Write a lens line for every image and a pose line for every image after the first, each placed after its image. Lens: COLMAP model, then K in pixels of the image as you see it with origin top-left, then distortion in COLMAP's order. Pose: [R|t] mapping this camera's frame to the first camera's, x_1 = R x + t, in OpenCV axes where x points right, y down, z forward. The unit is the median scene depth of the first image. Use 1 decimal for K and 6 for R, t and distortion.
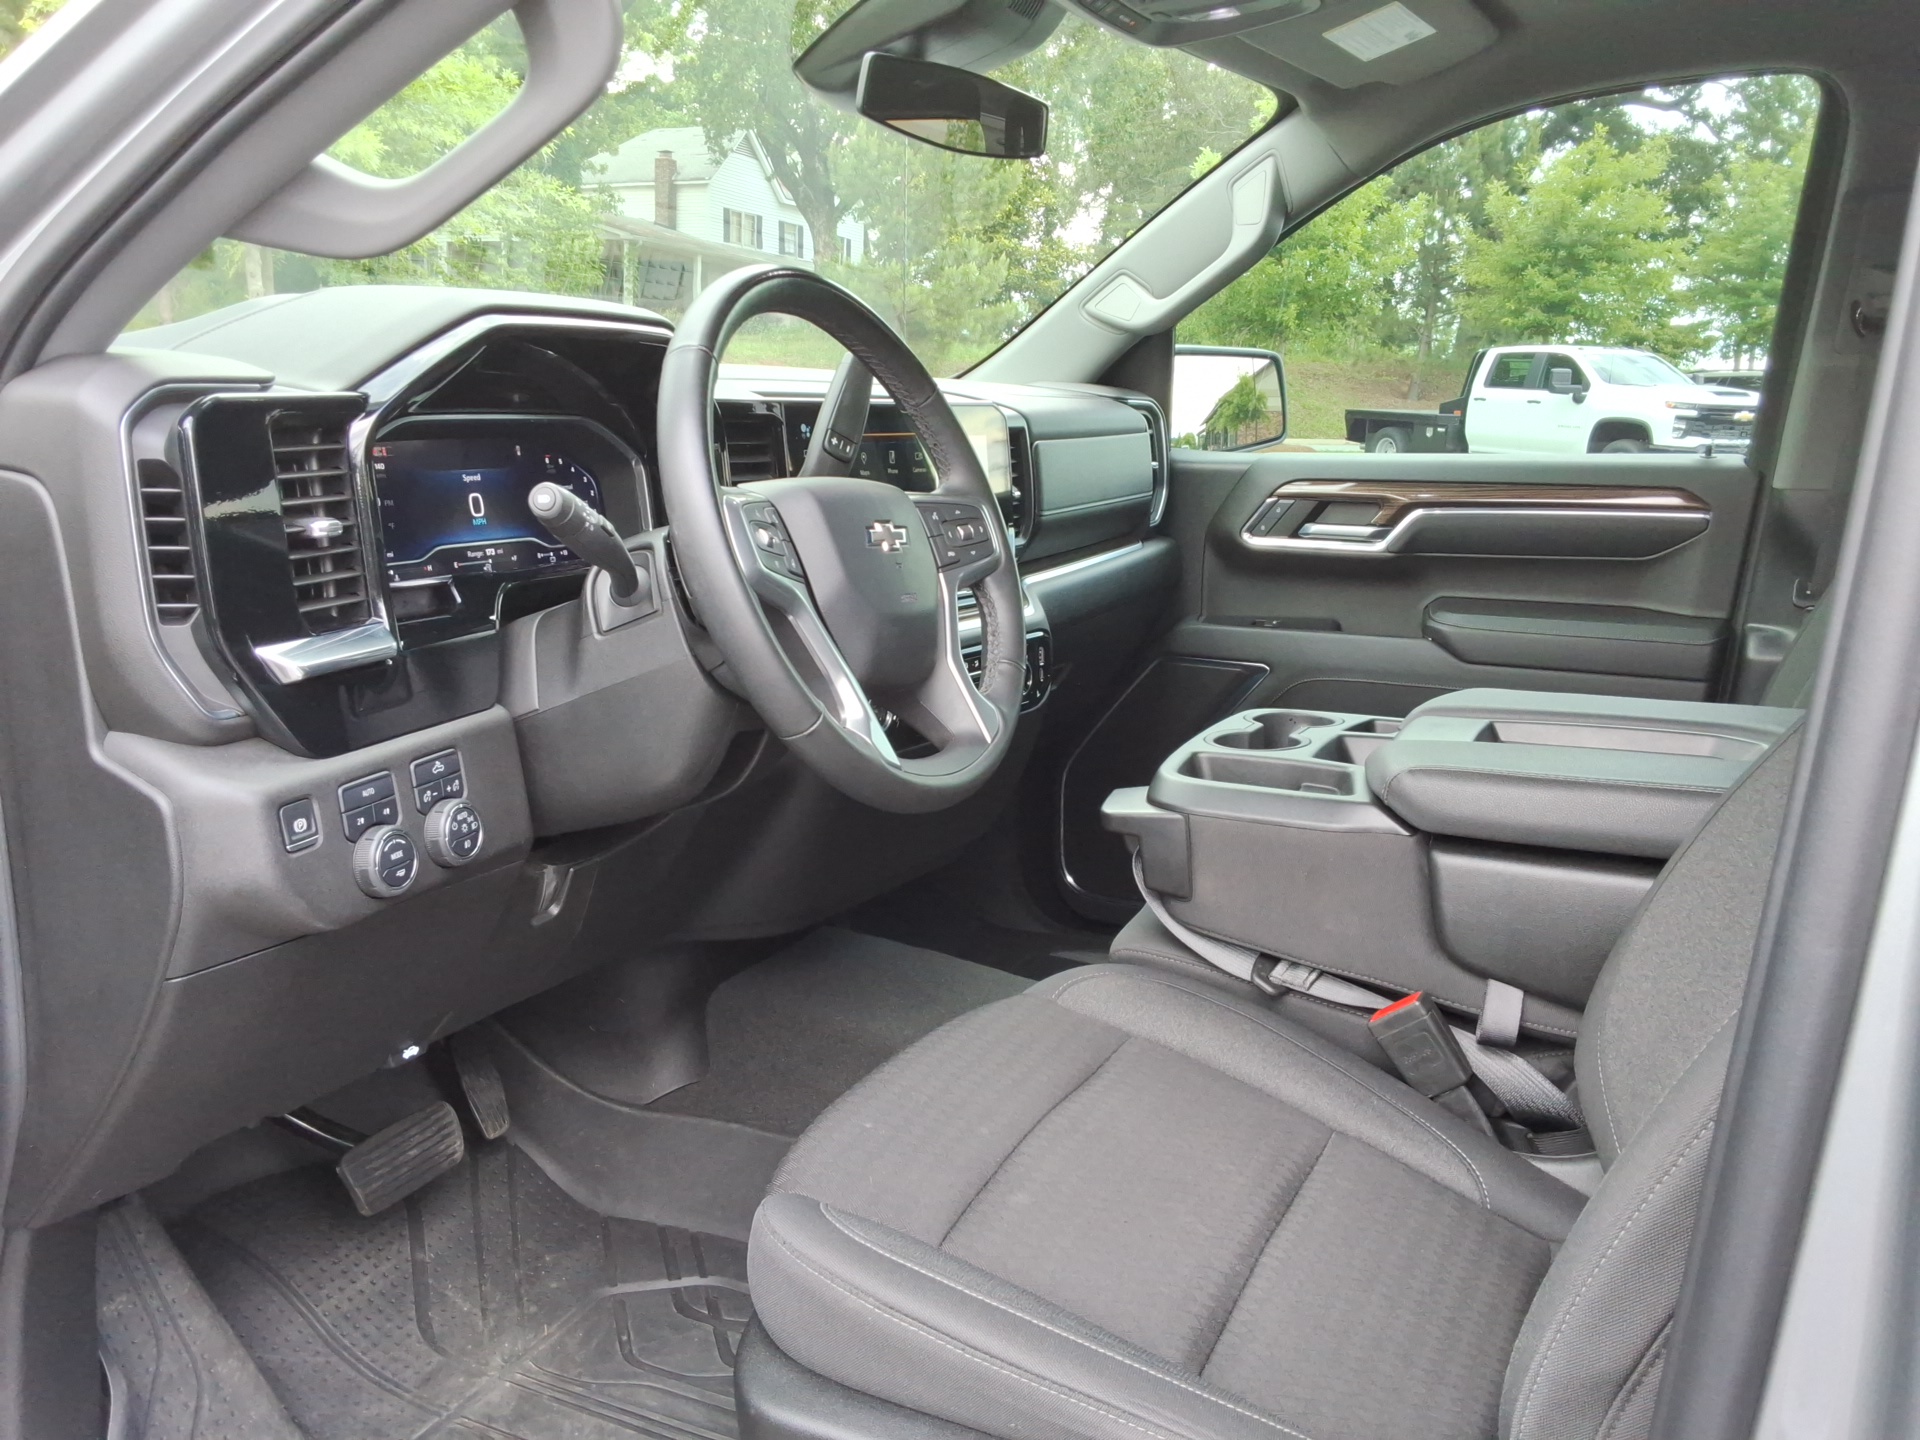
lens RADIAL K [[1551.4, 0, 978.7], [0, 1551.4, 703.3], [0, 0, 1]] dist [0.109028, -0.175500]
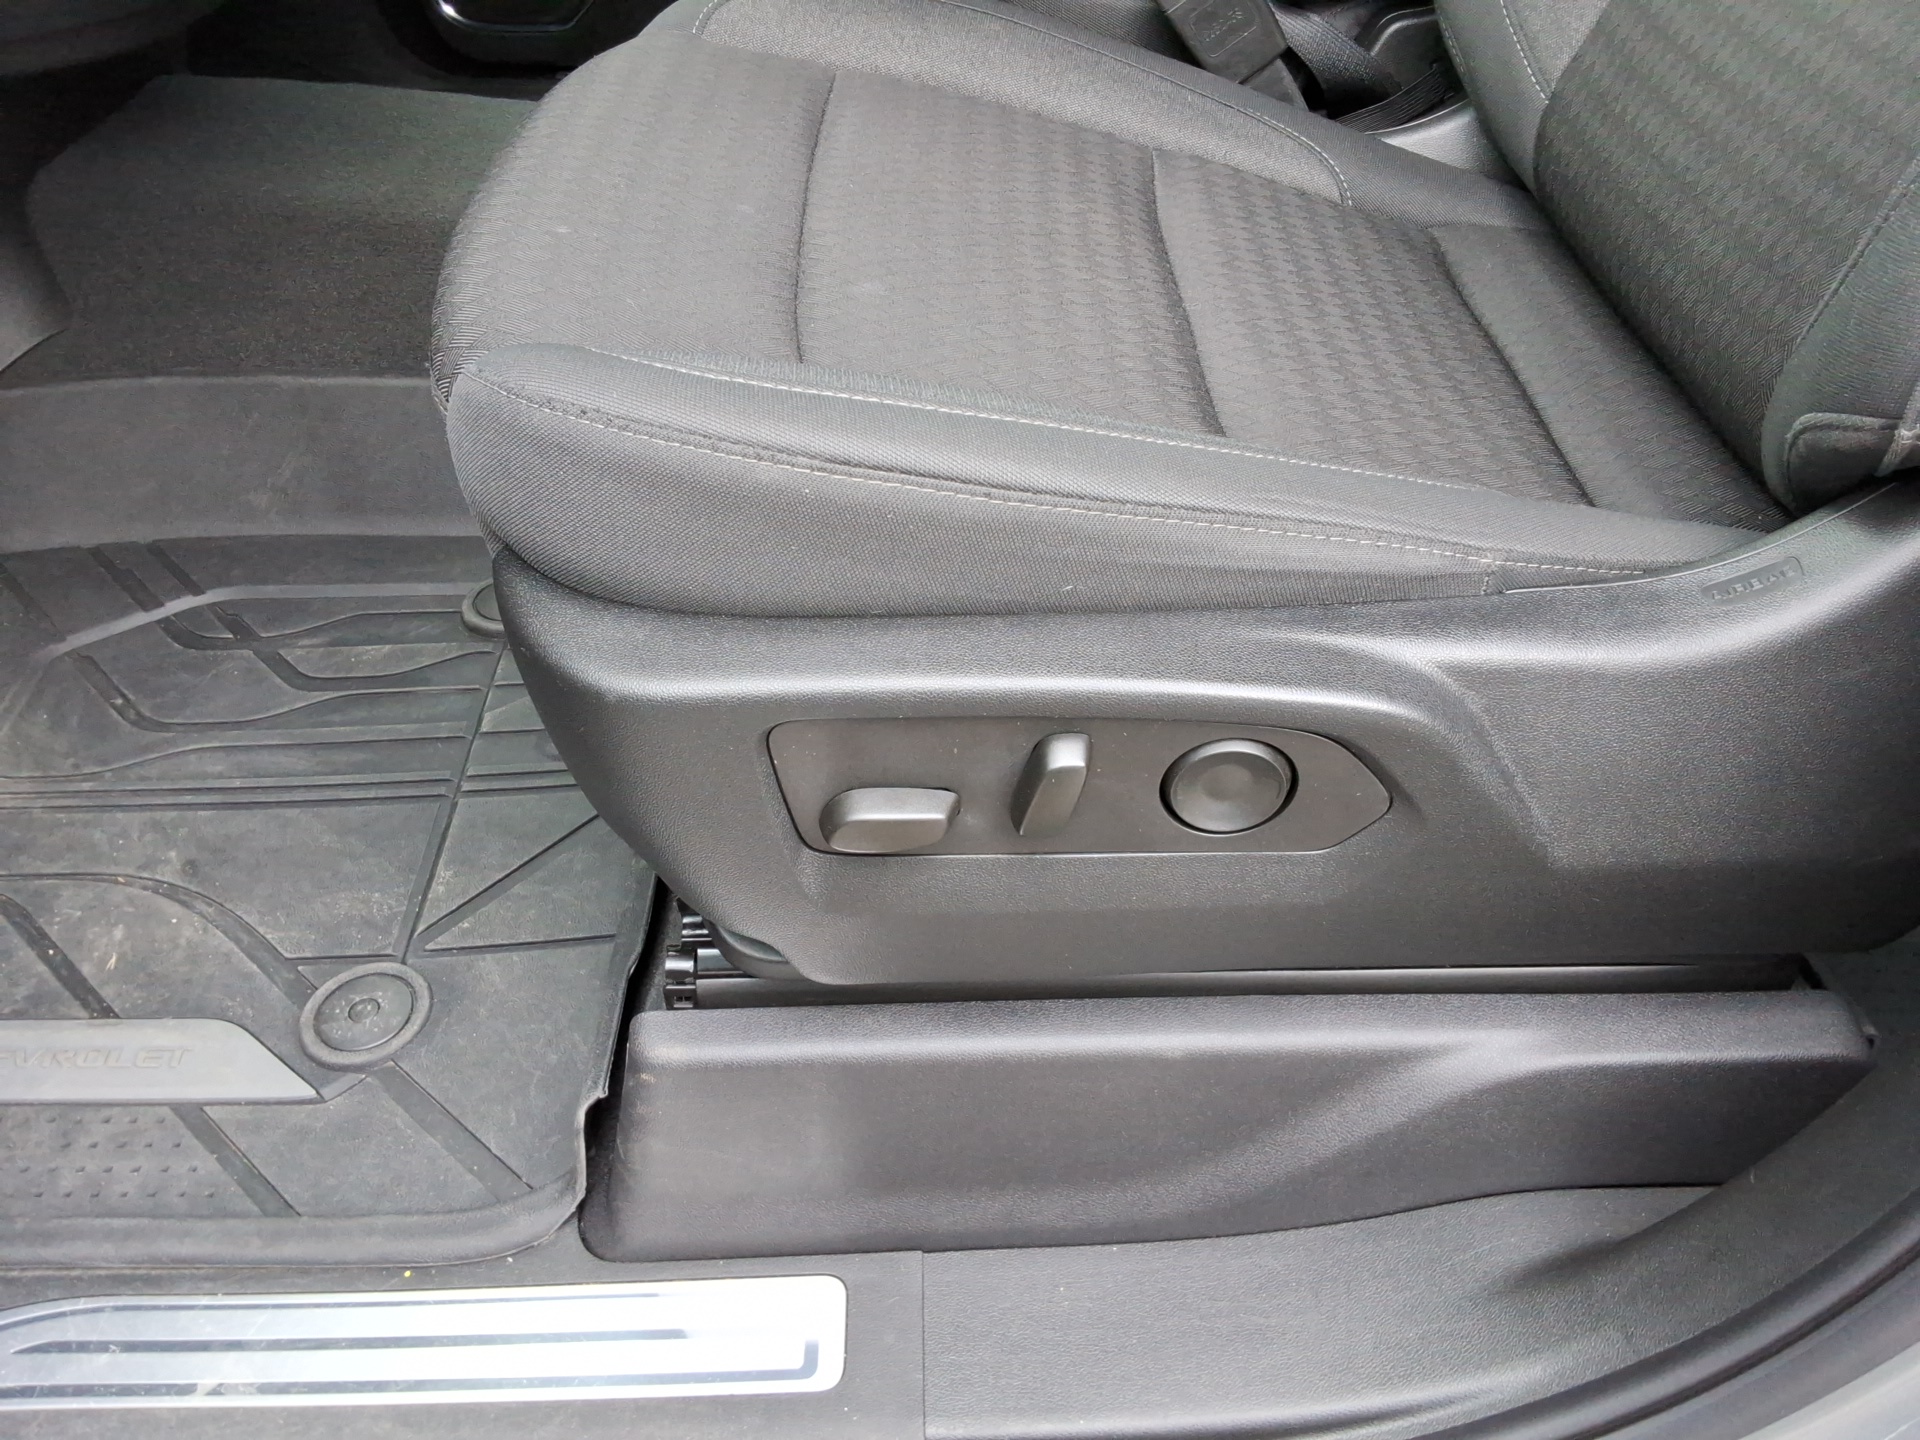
lens RADIAL K [[1551.4, 0, 965.9], [0, 1551.4, 703.9], [0, 0, 1]] dist [0.109028, -0.175500]
pose [[0.886440, -0.292519, 0.358687, -0.159387], [0.095737, 0.874087, 0.476242, 0.130551], [-0.452833, -0.387821, 0.802831, 0.327451]]
